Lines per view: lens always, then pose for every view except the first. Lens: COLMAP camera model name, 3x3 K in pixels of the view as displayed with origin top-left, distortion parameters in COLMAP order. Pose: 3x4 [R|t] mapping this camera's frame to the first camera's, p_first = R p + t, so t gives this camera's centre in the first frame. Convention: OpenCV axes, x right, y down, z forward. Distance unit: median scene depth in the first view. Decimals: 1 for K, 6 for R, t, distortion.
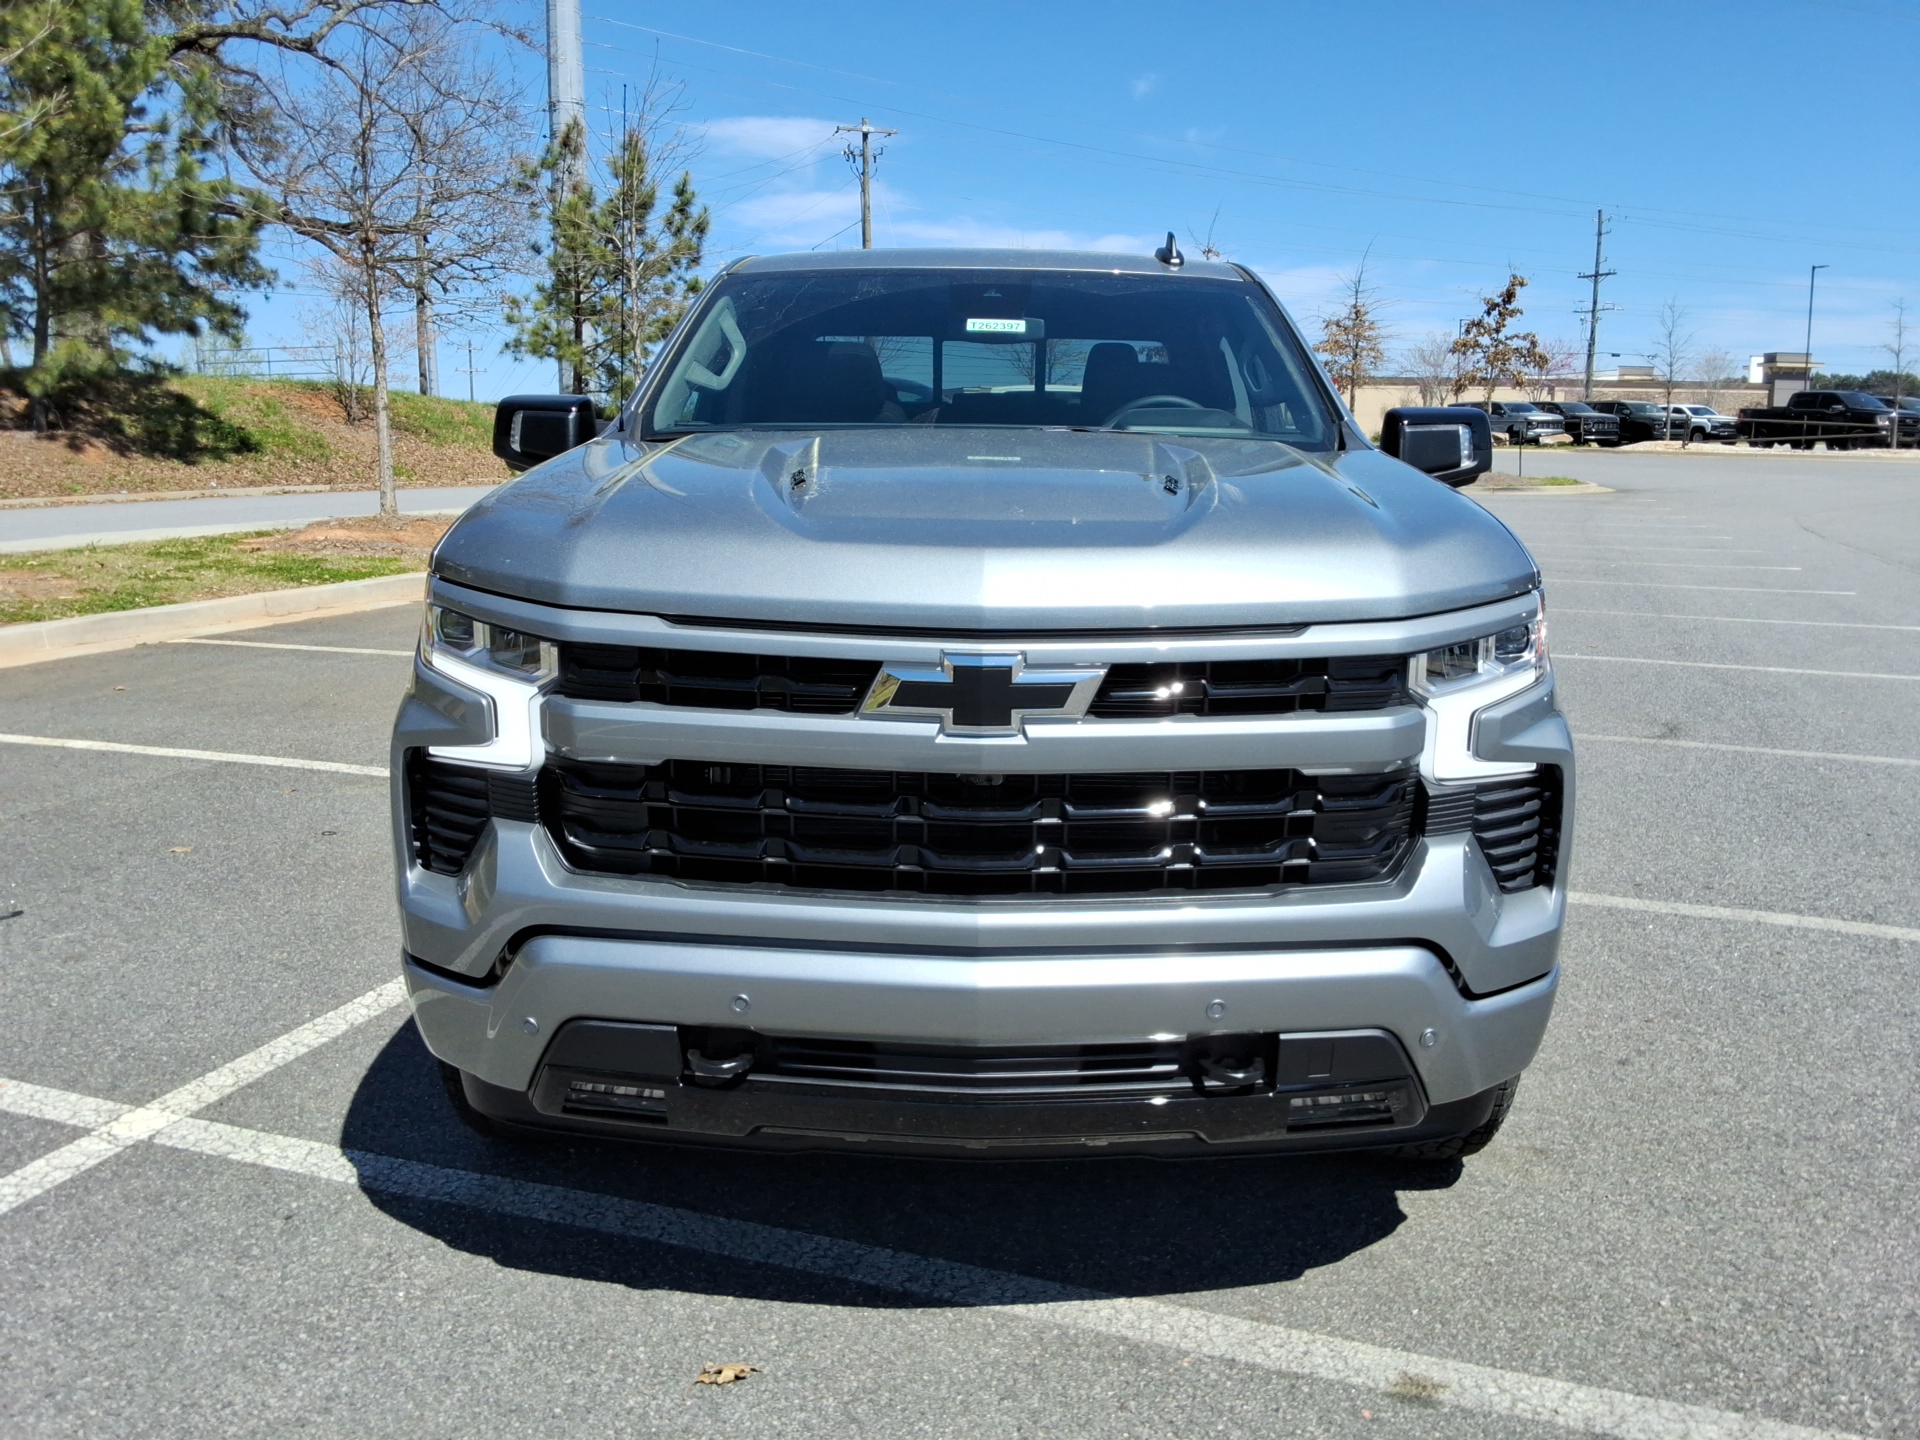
lens RADIAL K [[1537.8, 0, 974.0], [0, 1537.8, 690.6], [0, 0, 1]] dist [0.125999, -0.202876]
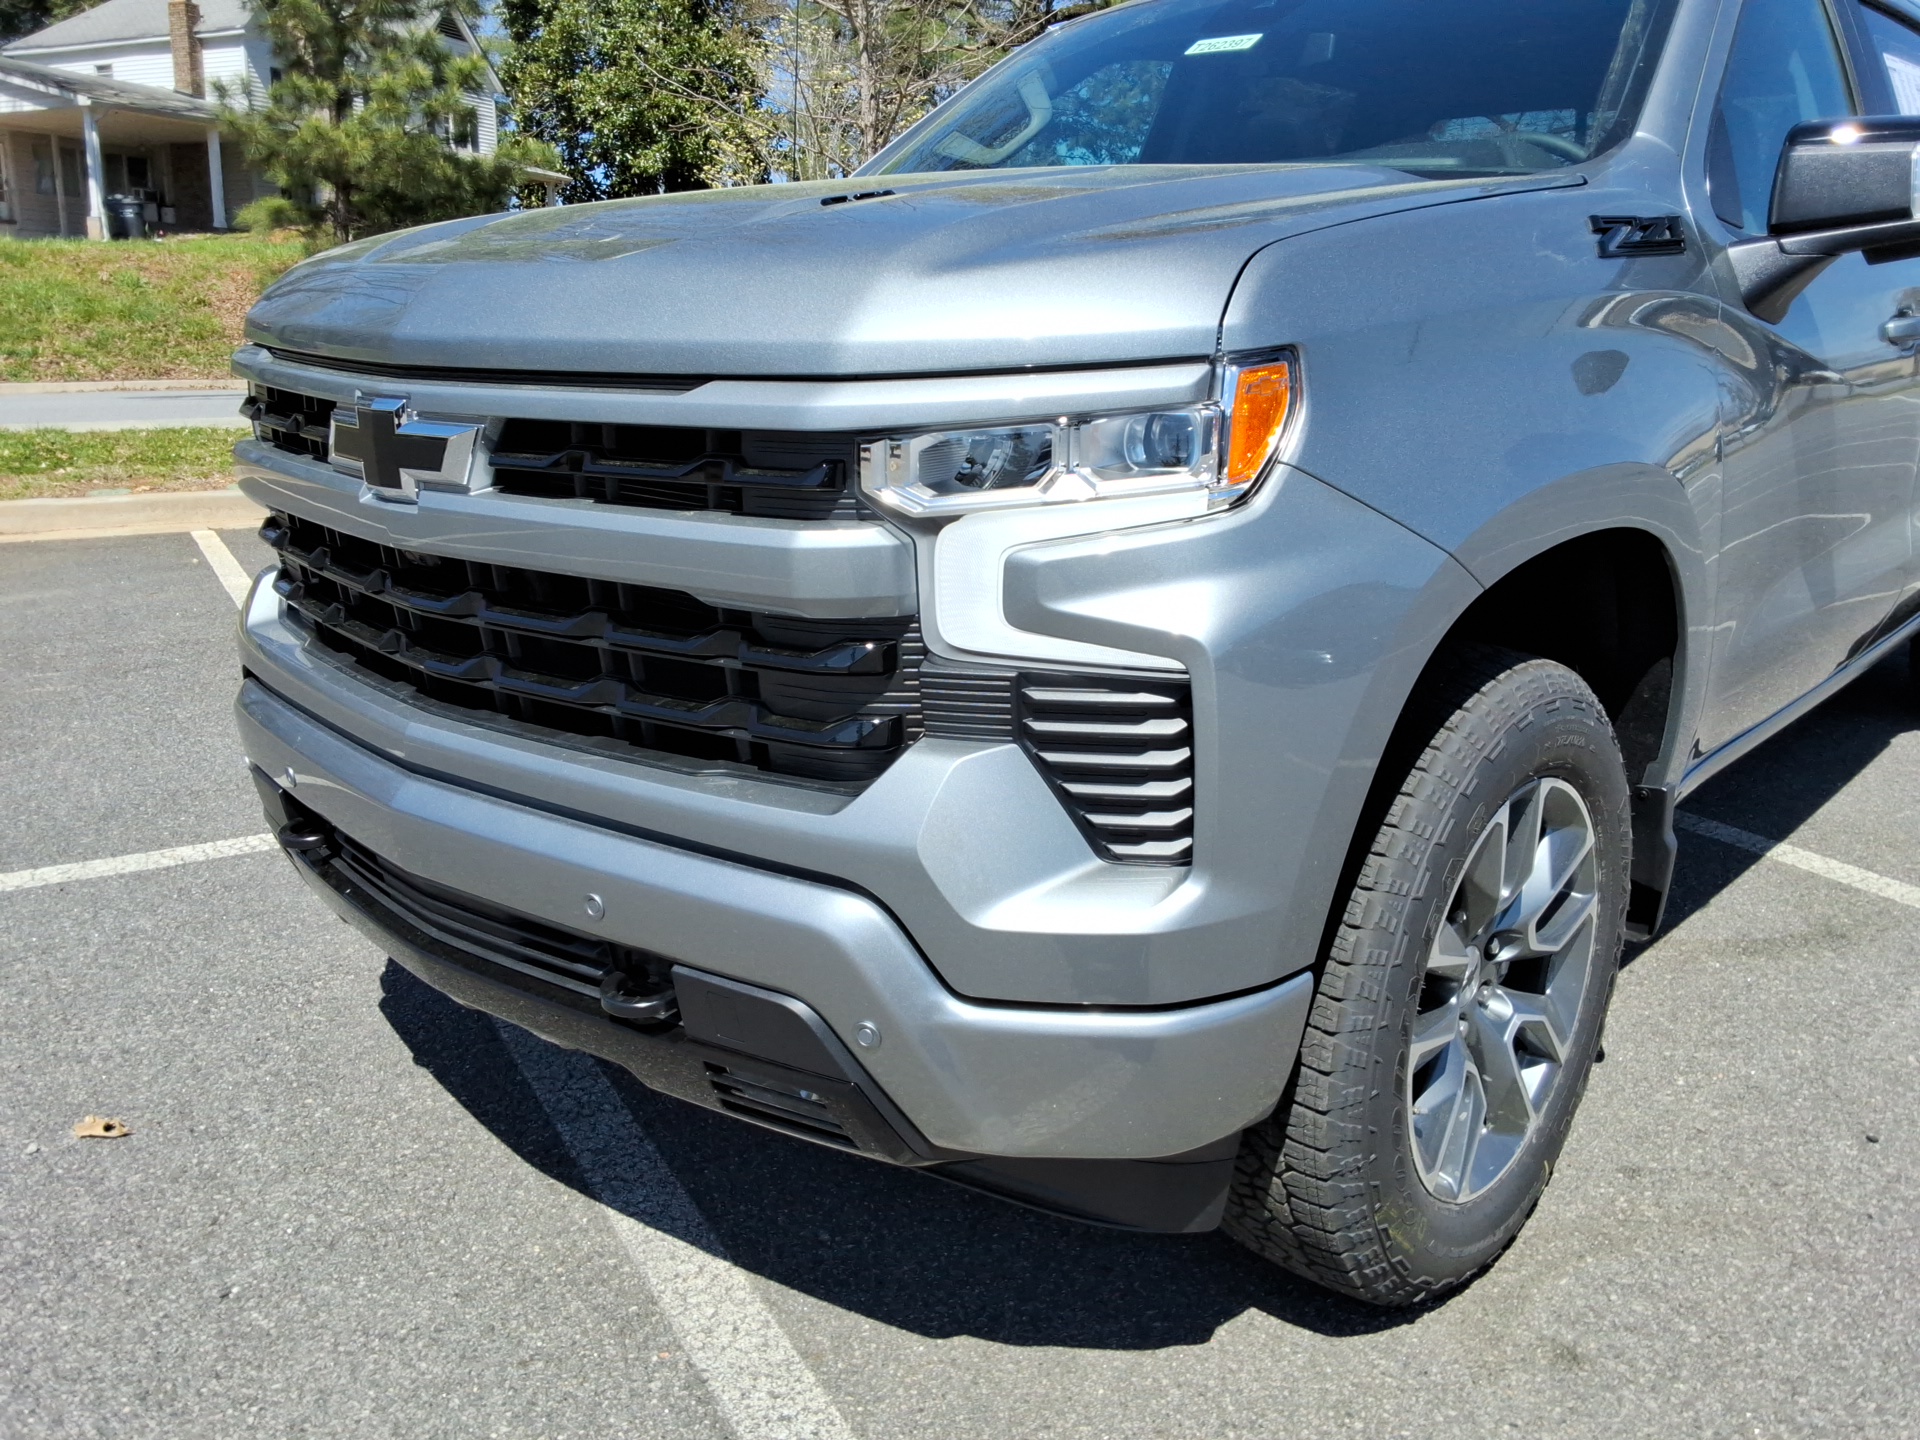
lens RADIAL K [[1565.2, 0, 972.3], [0, 1565.2, 682.7], [0, 0, 1]] dist [0.042031, -0.060838]
pose [[0.738661, 0.152533, -0.656592, 0.718573], [-0.109812, 0.988279, 0.106049, 0.002582], [0.665072, -0.006233, 0.746753, 0.532375]]
